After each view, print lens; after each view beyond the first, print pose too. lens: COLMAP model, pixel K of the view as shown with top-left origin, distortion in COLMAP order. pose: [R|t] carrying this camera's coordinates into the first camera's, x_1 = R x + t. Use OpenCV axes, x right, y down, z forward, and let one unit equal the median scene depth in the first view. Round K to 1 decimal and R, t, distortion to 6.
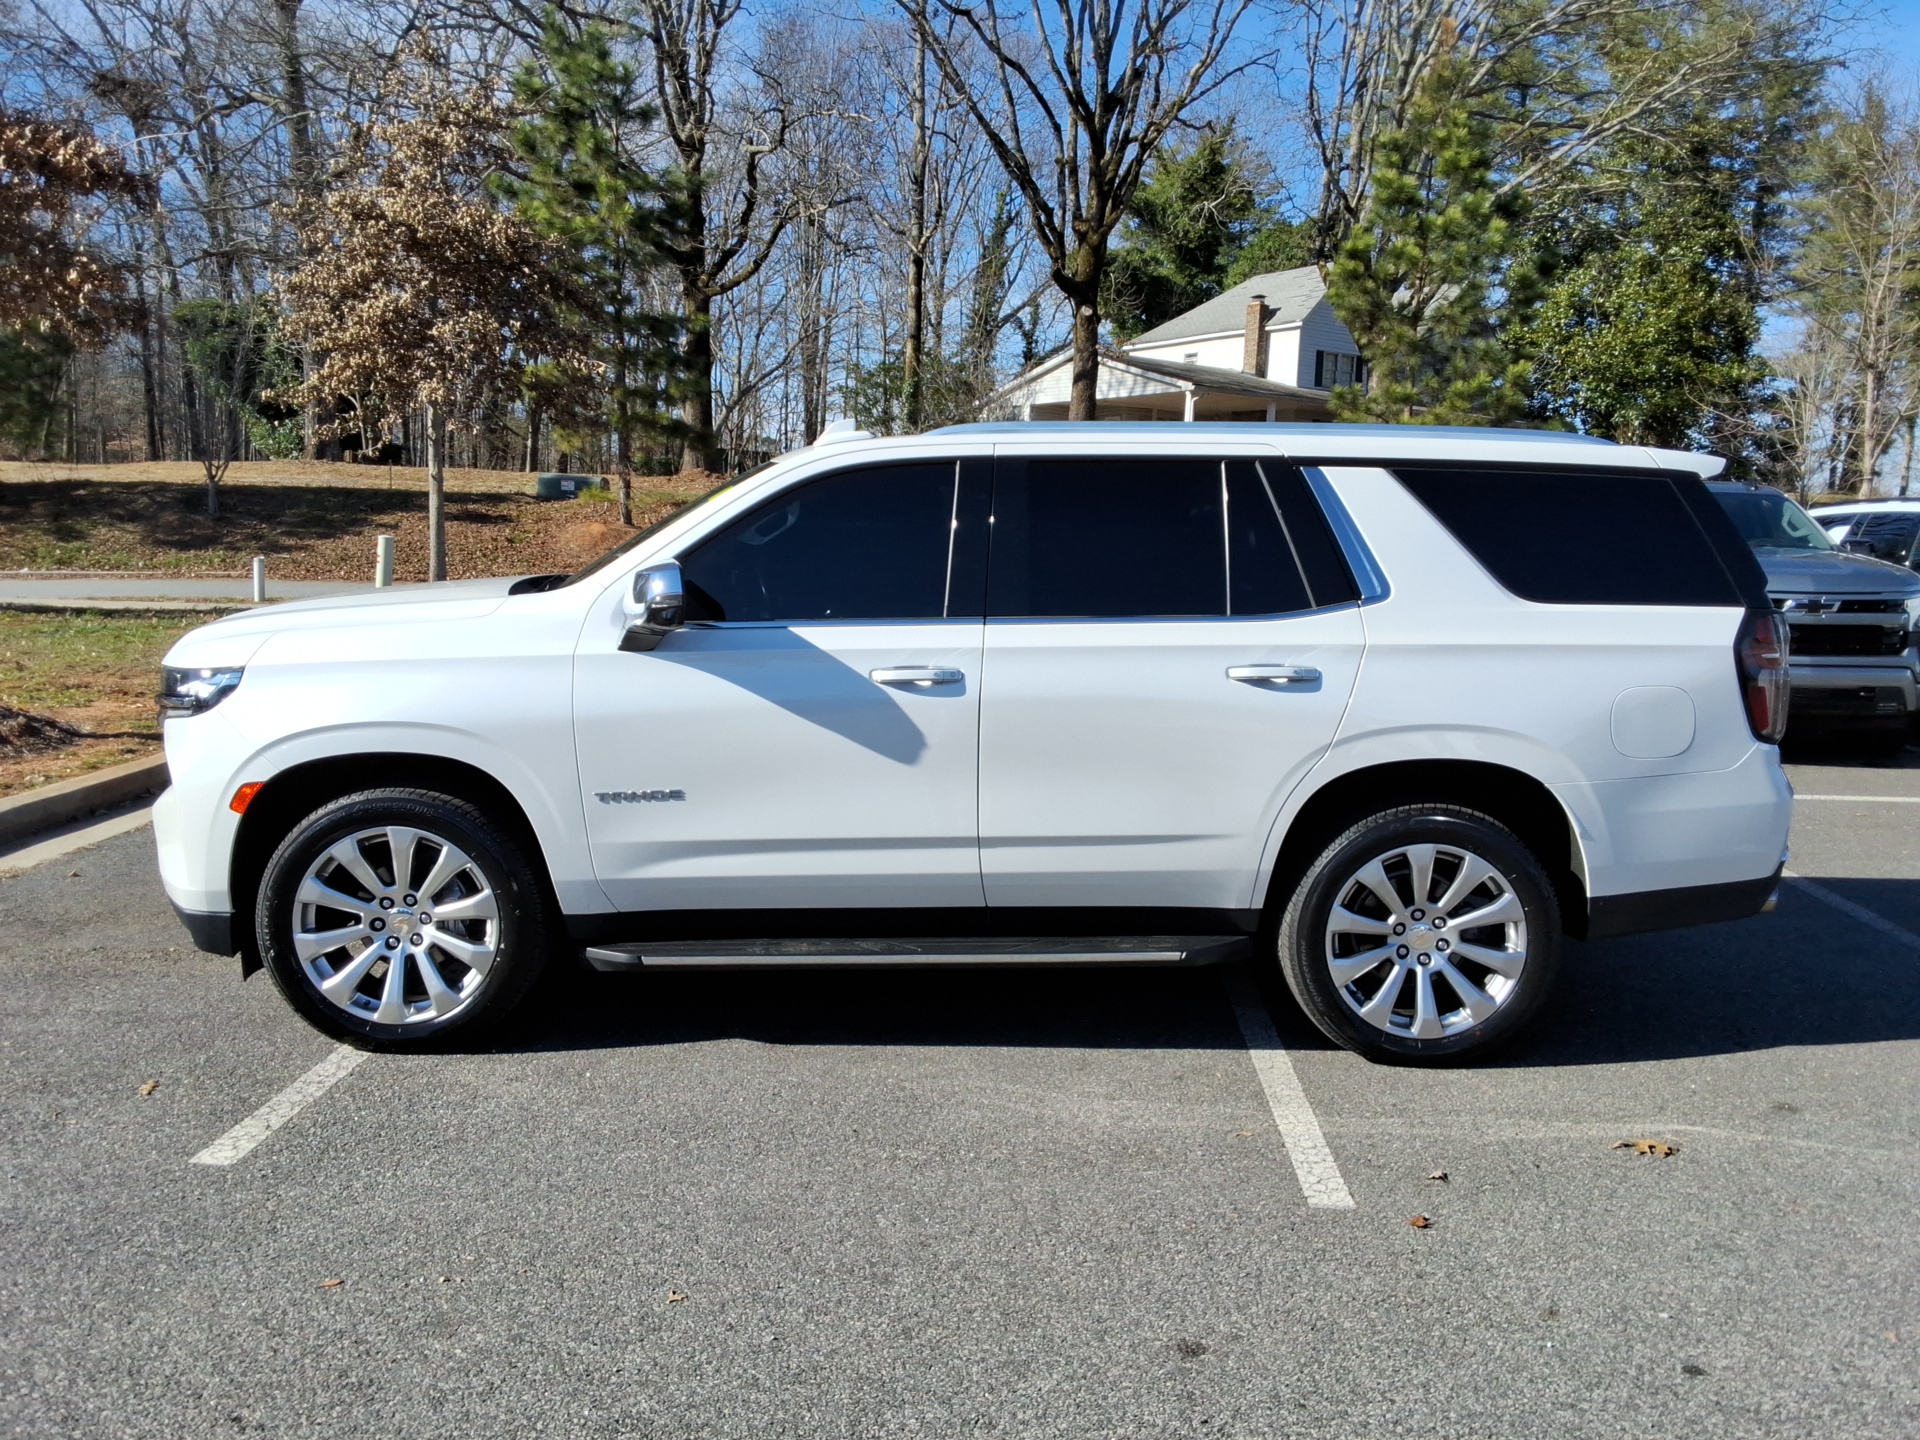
lens RADIAL K [[1540.2, 0, 972.9], [0, 1540.2, 703.6], [0, 0, 1]] dist [0.093393, -0.130283]
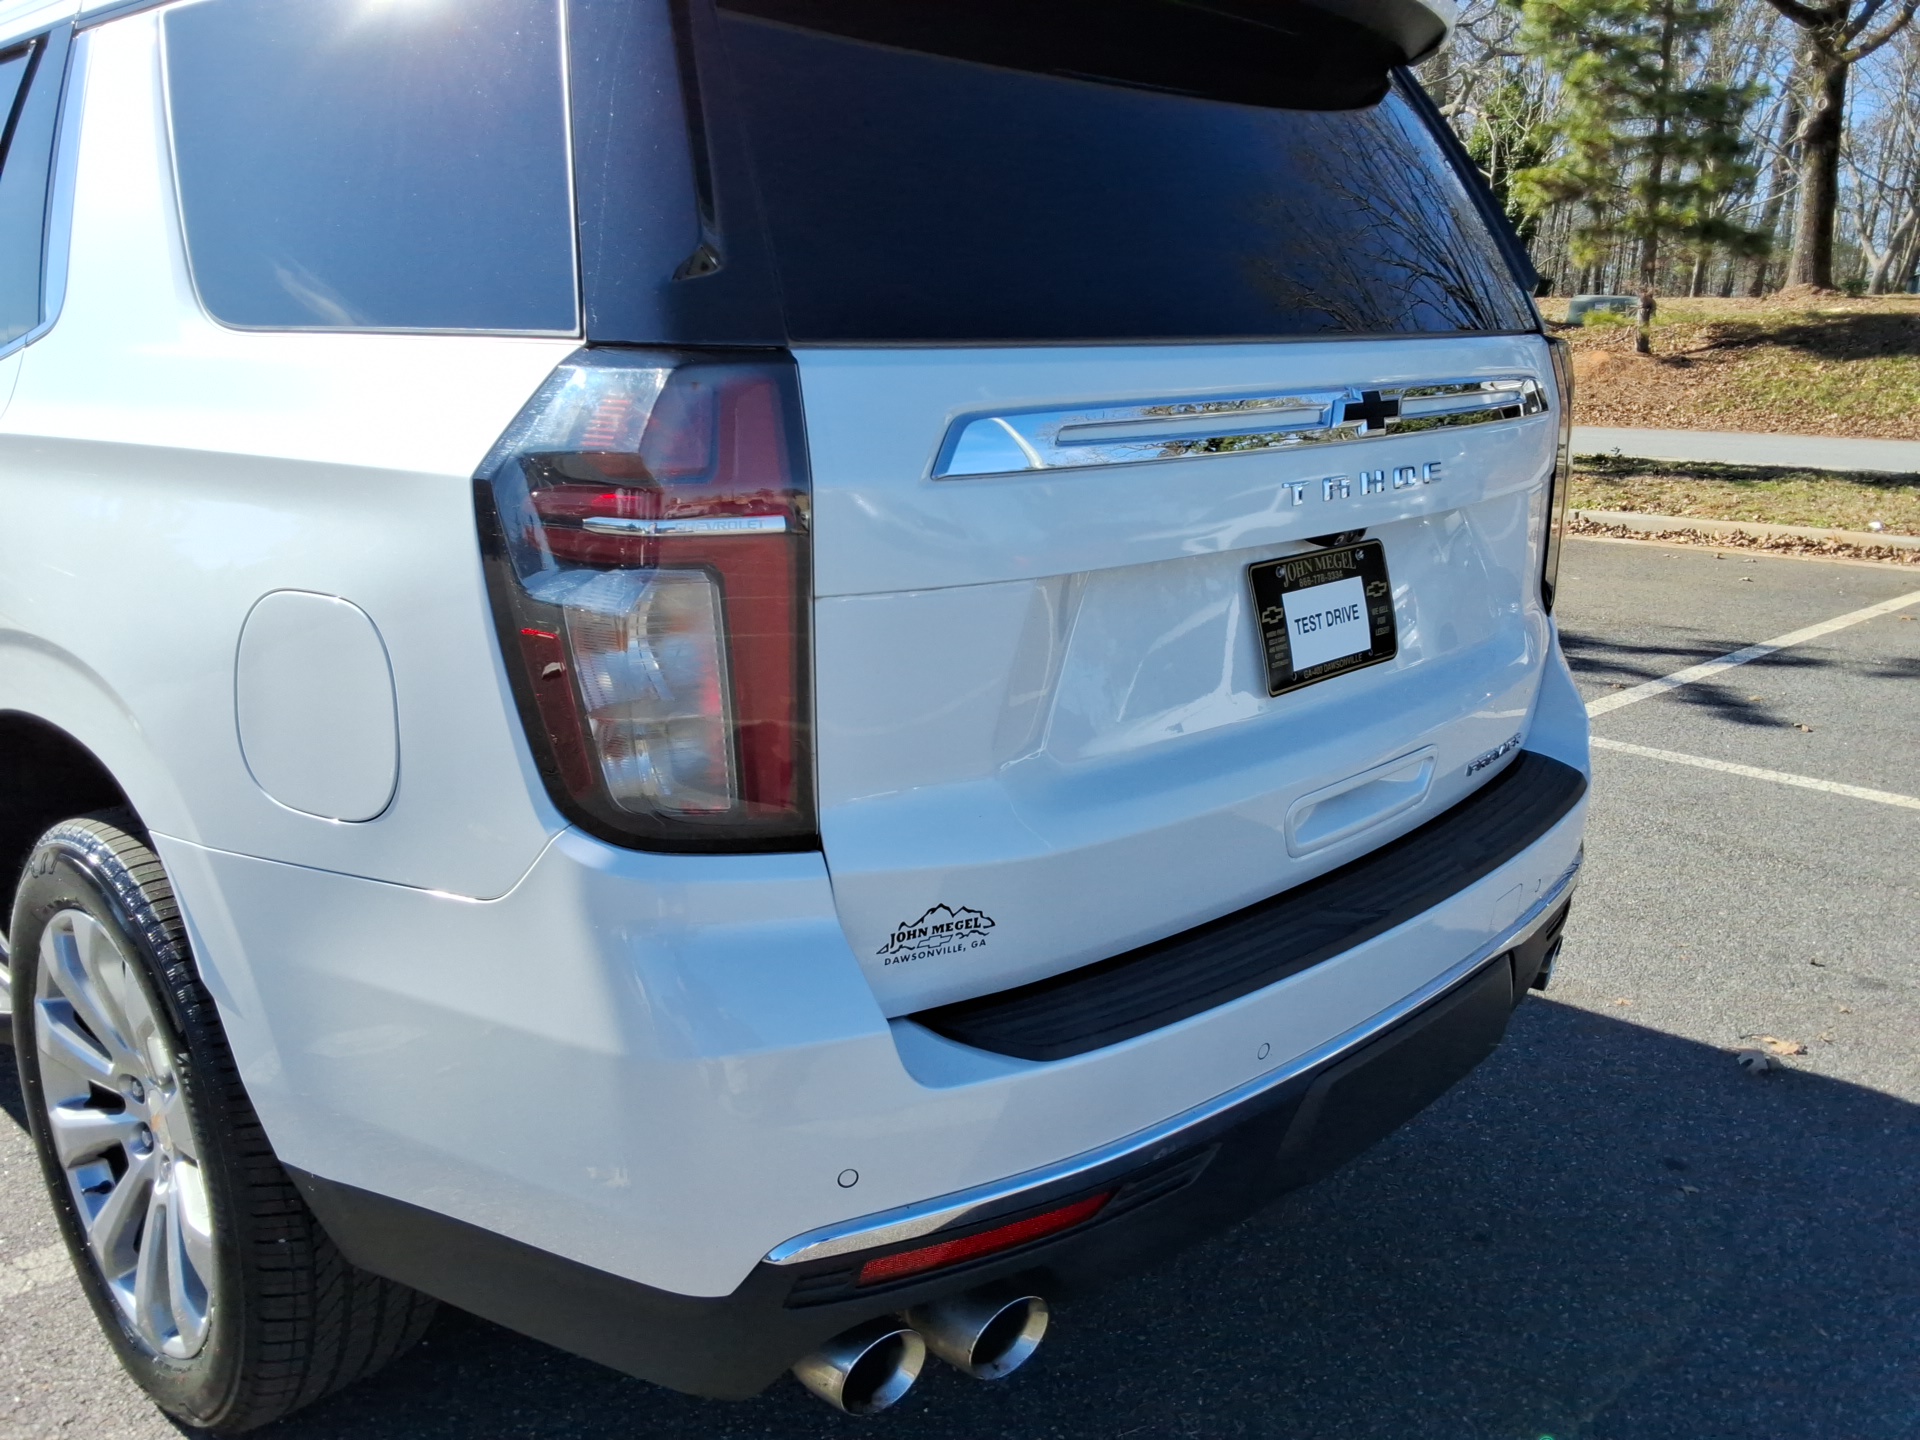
lens RADIAL K [[1540.2, 0, 960.3], [0, 1540.2, 713.5], [0, 0, 1]] dist [0.093393, -0.130283]
pose [[0.730735, 0.146977, -0.666652, 0.731295], [-0.078310, 0.988149, 0.132021, -0.038340], [0.678155, -0.044267, 0.733584, 0.835275]]
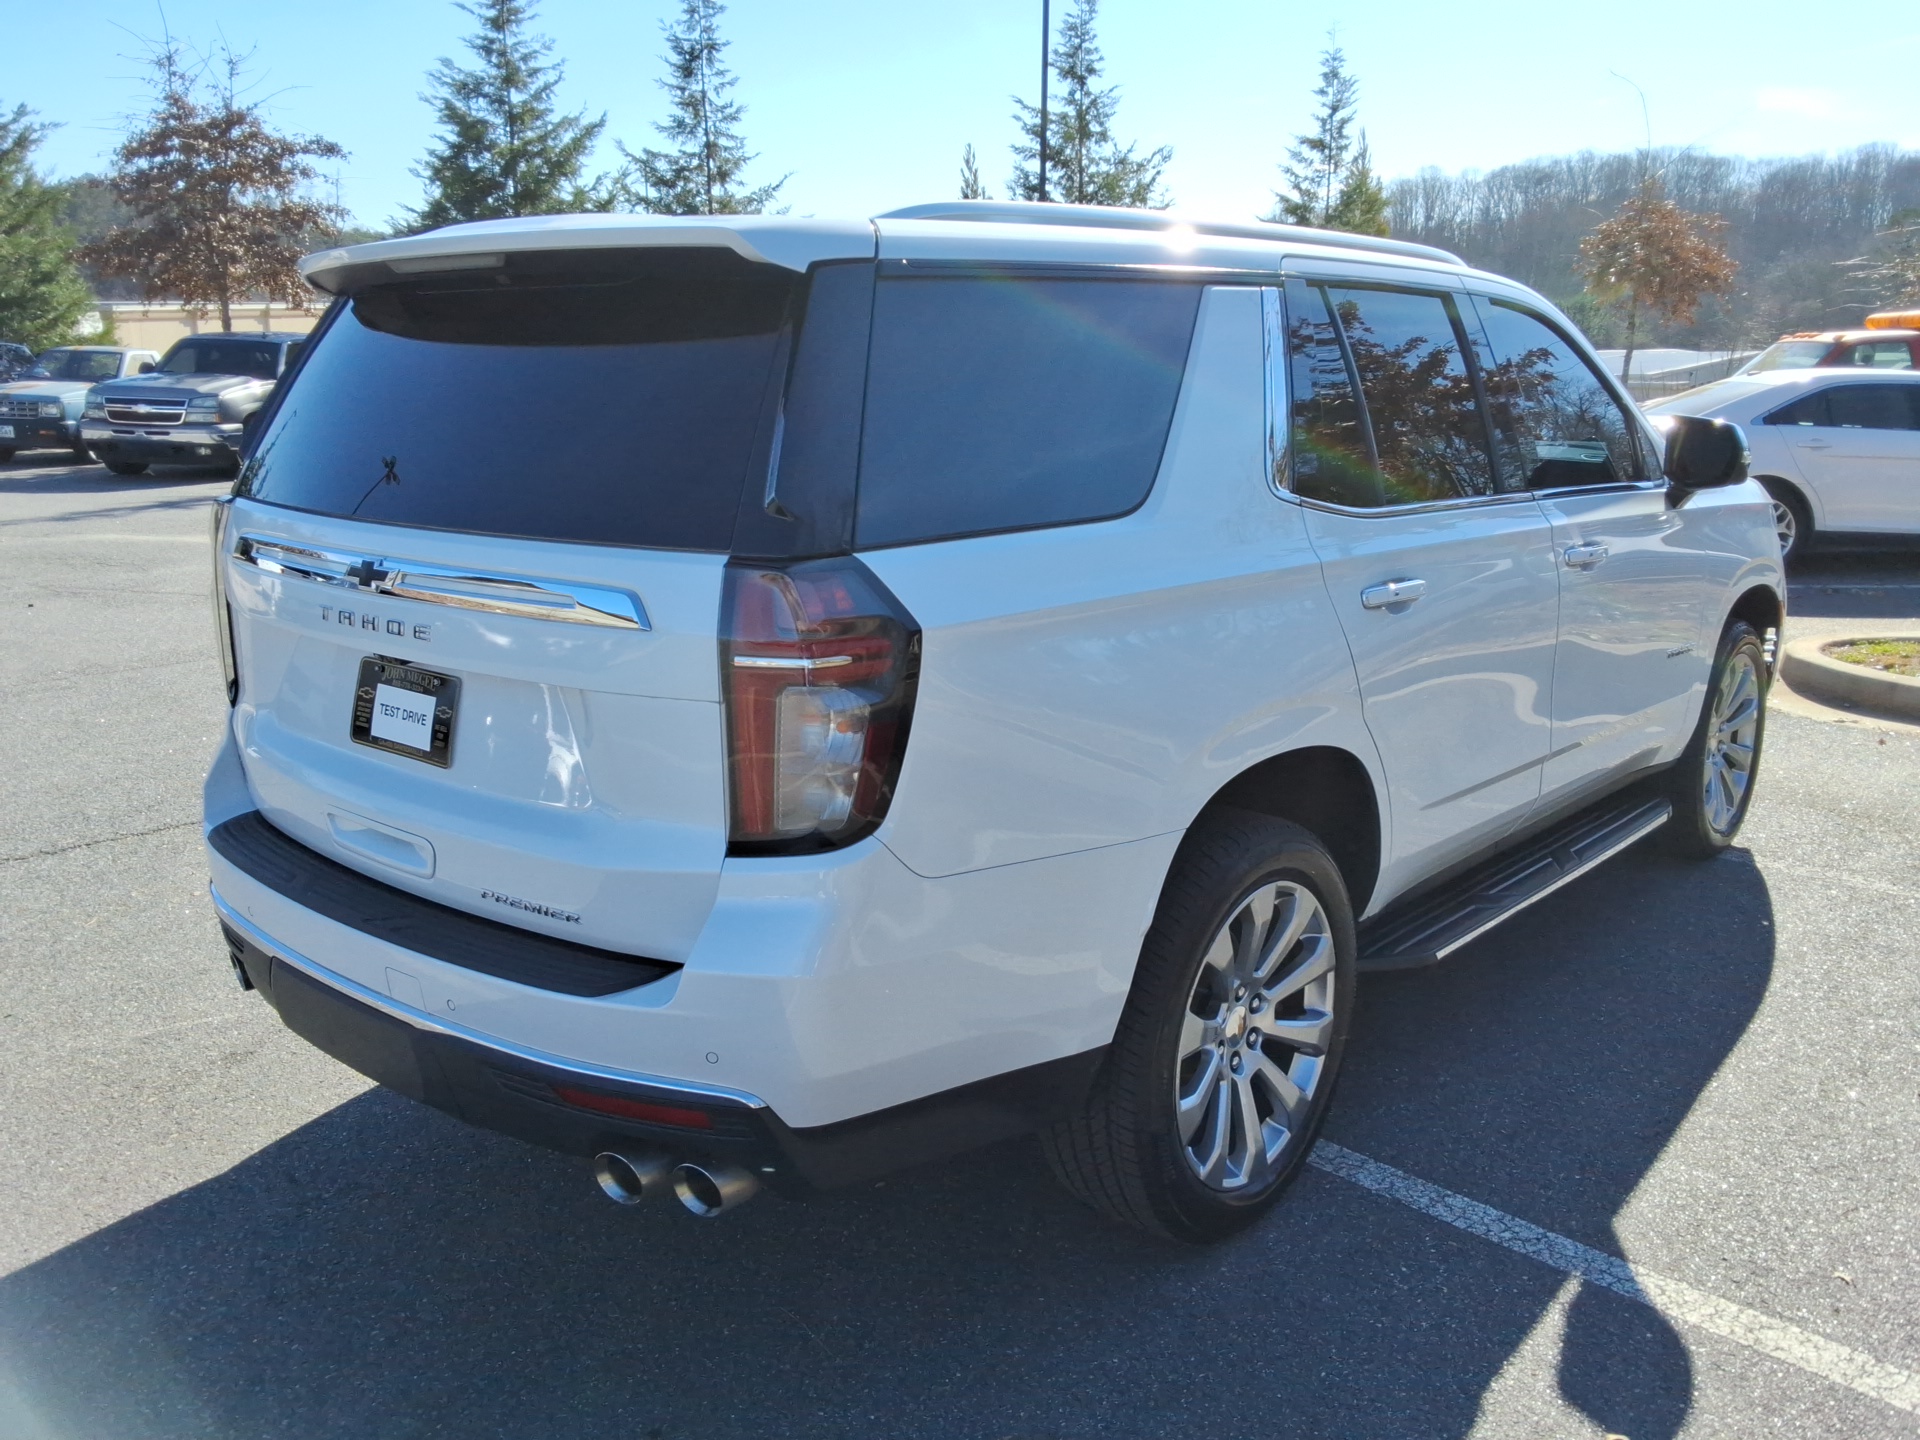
lens RADIAL K [[1540.2, 0, 972.2], [0, 1540.2, 695.9], [0, 0, 1]] dist [0.093393, -0.130283]
pose [[-0.644032, 0.146107, -0.750917, 0.821067], [-0.113571, 0.952454, 0.282726, -0.202821], [0.756521, 0.267367, -0.596817, 1.660590]]
